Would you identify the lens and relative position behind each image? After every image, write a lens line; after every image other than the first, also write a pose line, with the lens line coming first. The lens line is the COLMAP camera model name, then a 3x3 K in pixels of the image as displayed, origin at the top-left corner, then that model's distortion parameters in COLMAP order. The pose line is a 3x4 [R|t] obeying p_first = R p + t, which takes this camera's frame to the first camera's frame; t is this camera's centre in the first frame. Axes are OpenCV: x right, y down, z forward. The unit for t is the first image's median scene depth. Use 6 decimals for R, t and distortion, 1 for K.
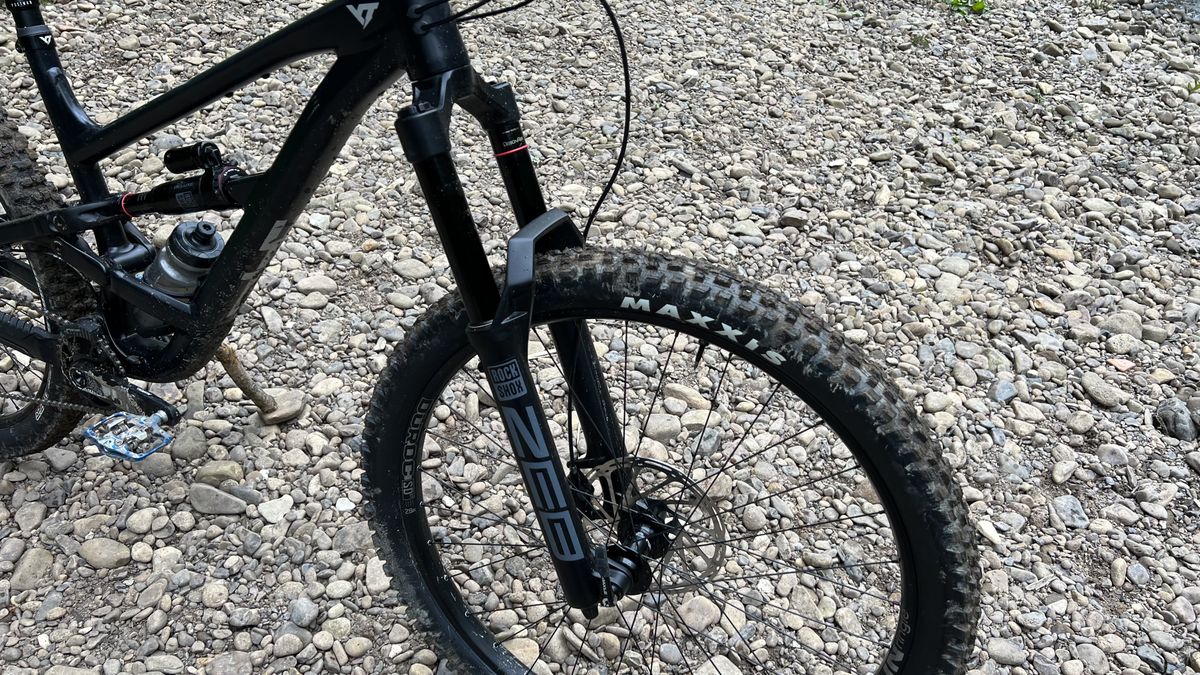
lens RADIAL K [[907.9, 0, 591.8], [0, 907.9, 336.9], [0, 0, 1]] dist [0.067006, -0.077850]
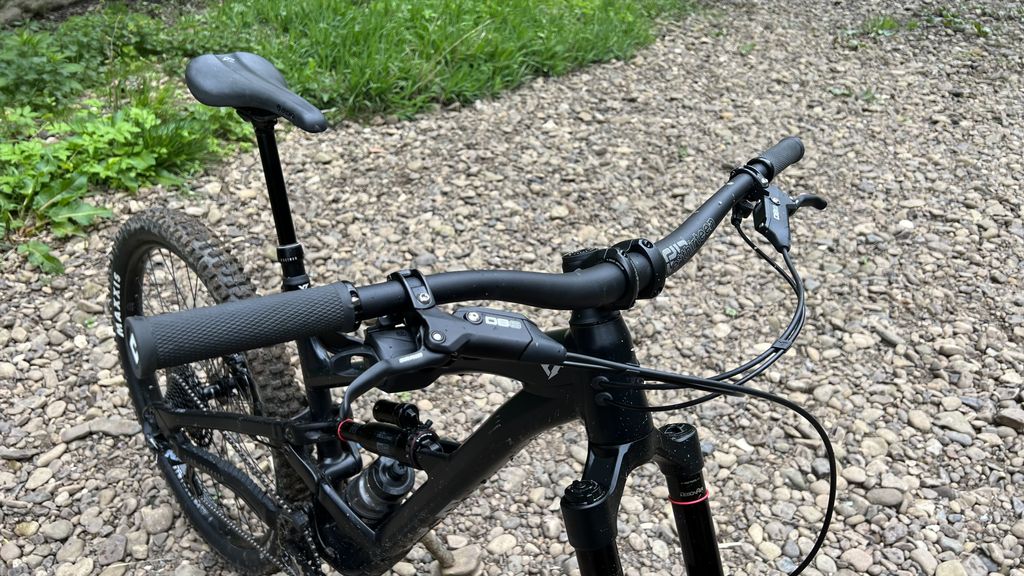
lens RADIAL K [[774.7, 0, 505.0], [0, 774.7, 287.5], [0, 0, 1]] dist [0.067006, -0.077850]
pose [[0.934450, 0.120176, -0.335202, -0.007455], [-0.151847, 0.985934, -0.069831, -0.107611], [0.322095, 0.116153, 0.939555, 0.055990]]
